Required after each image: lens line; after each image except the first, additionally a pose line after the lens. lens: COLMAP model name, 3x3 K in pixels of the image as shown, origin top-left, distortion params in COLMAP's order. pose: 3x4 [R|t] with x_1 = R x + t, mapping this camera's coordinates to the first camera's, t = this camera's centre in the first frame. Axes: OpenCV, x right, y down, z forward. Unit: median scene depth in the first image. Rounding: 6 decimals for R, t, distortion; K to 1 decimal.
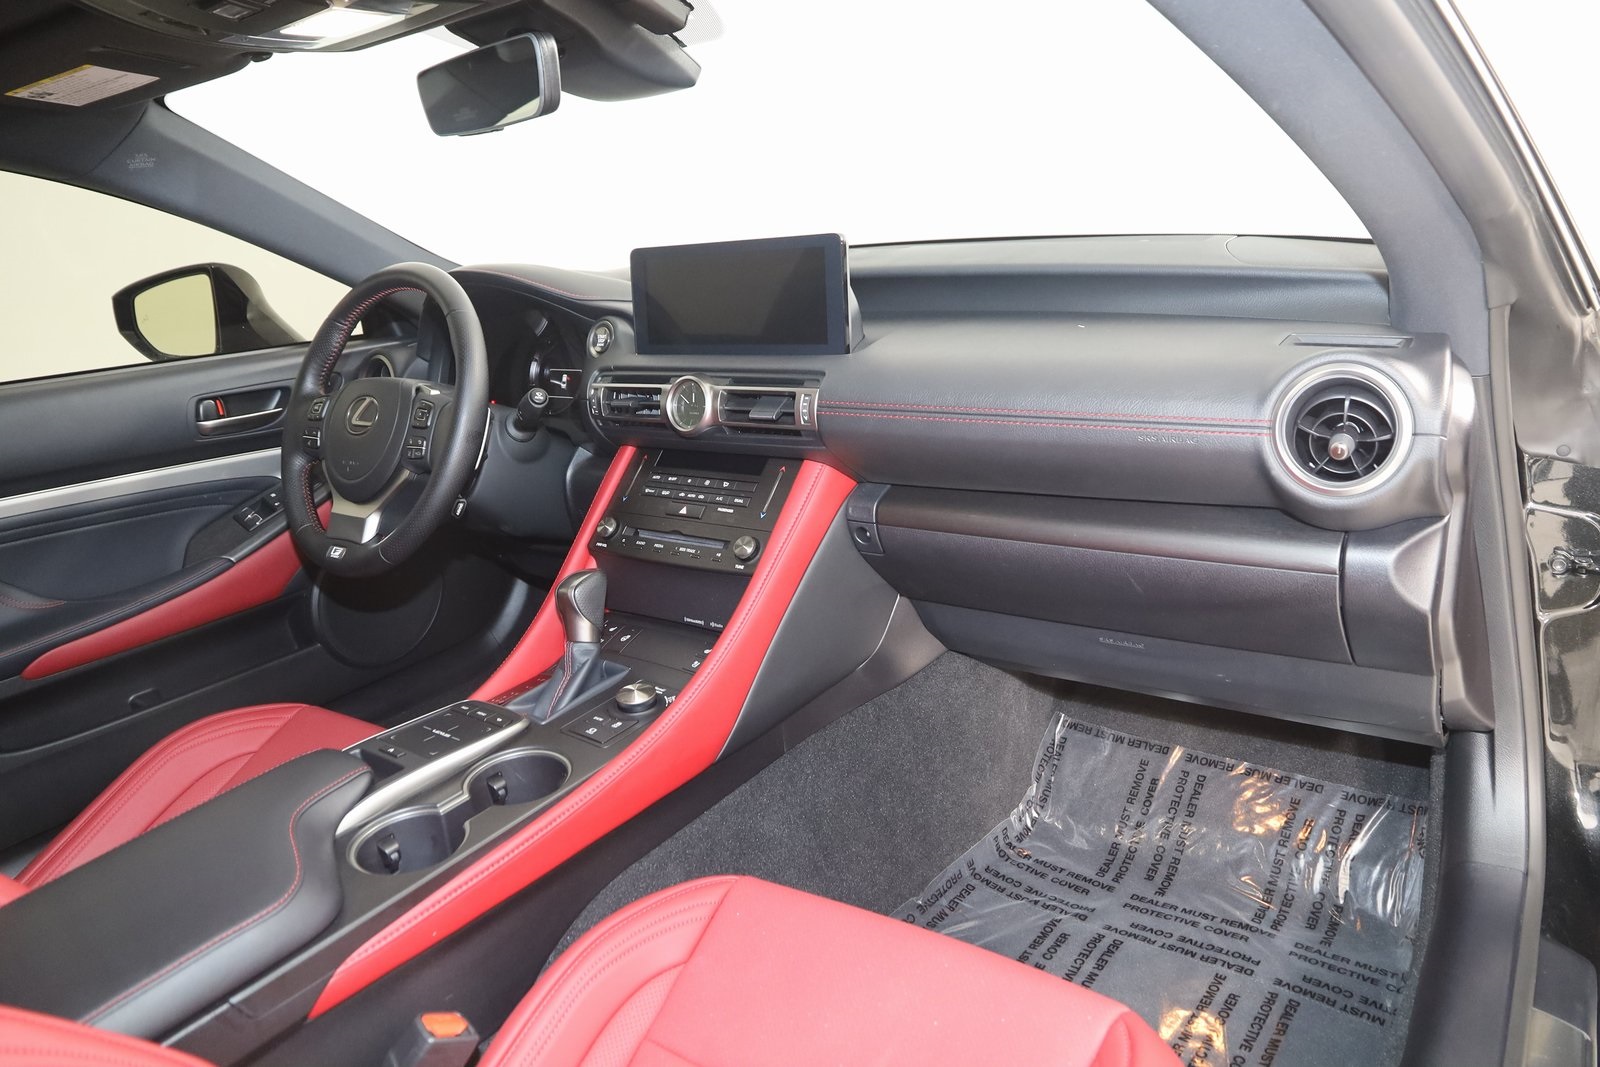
lens RADIAL K [[1060.3, 0, 786.8], [0, 1060.3, 532.7], [0, 0, 1]] dist [-0.071332, 0.007263]
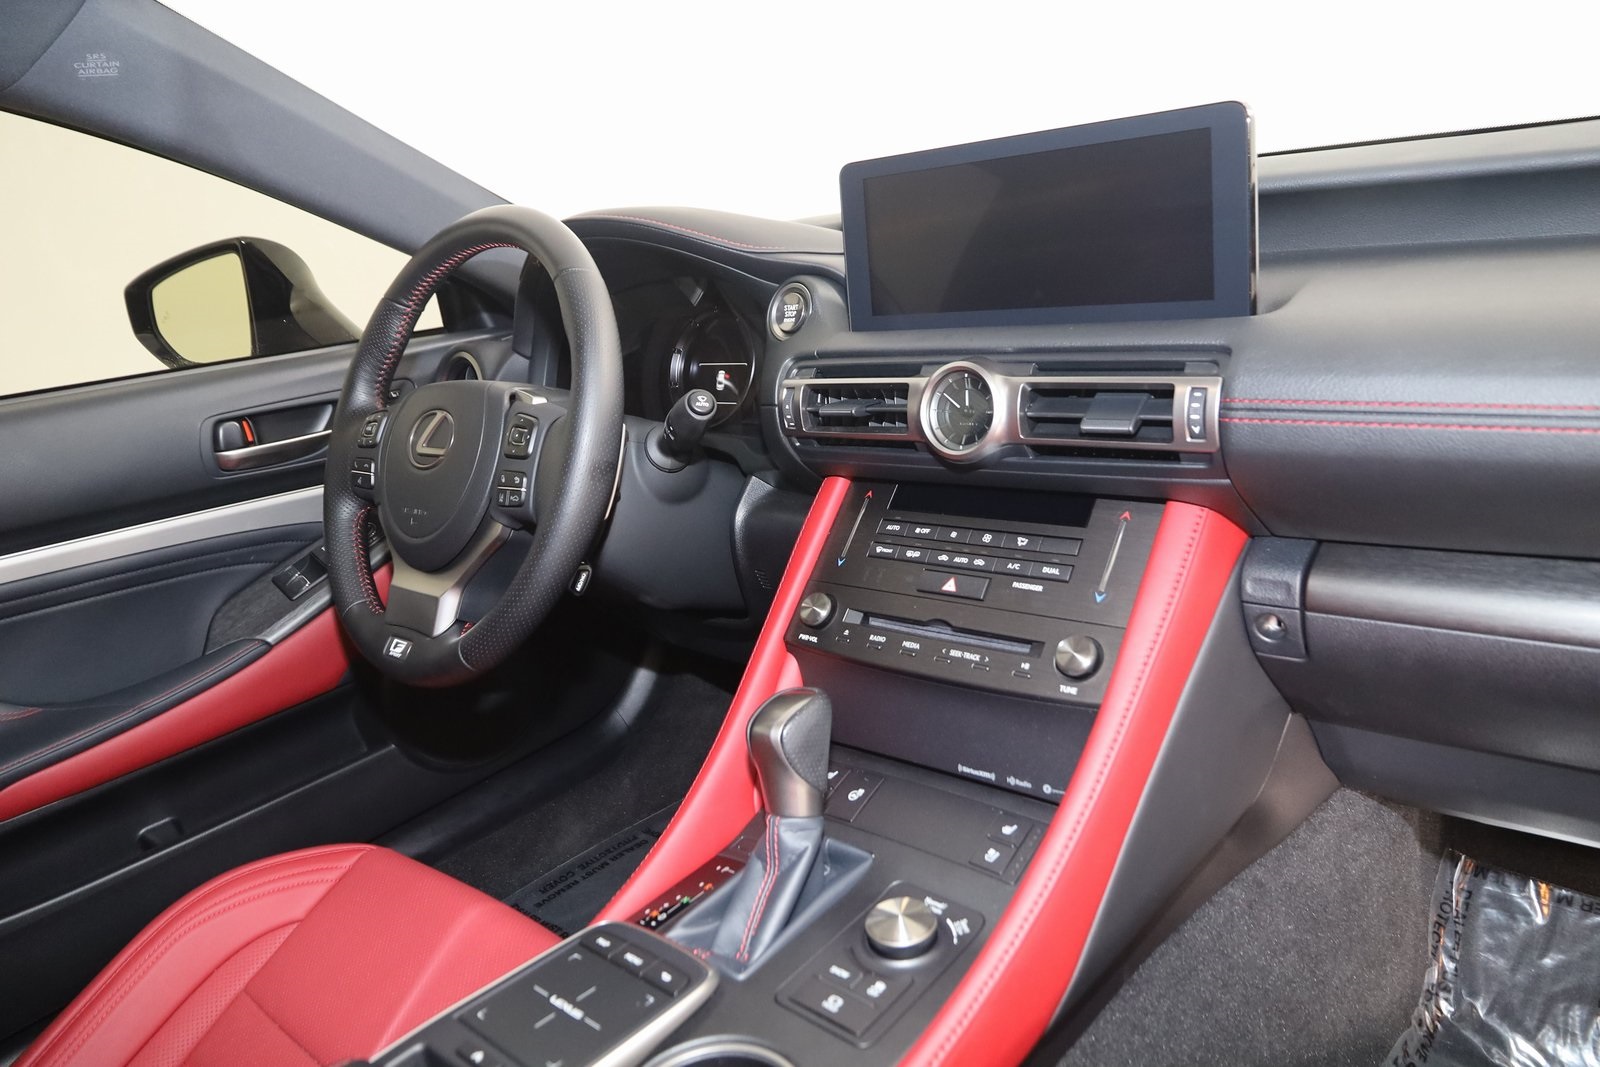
lens RADIAL K [[1060.3, 0, 816.0], [0, 1060.3, 547.1], [0, 0, 1]] dist [-0.071332, 0.007263]
pose [[0.997417, -0.018738, -0.069343, -0.123659], [0.019532, 0.999751, 0.010798, -0.047973], [0.069124, -0.012125, 0.997534, 0.369208]]
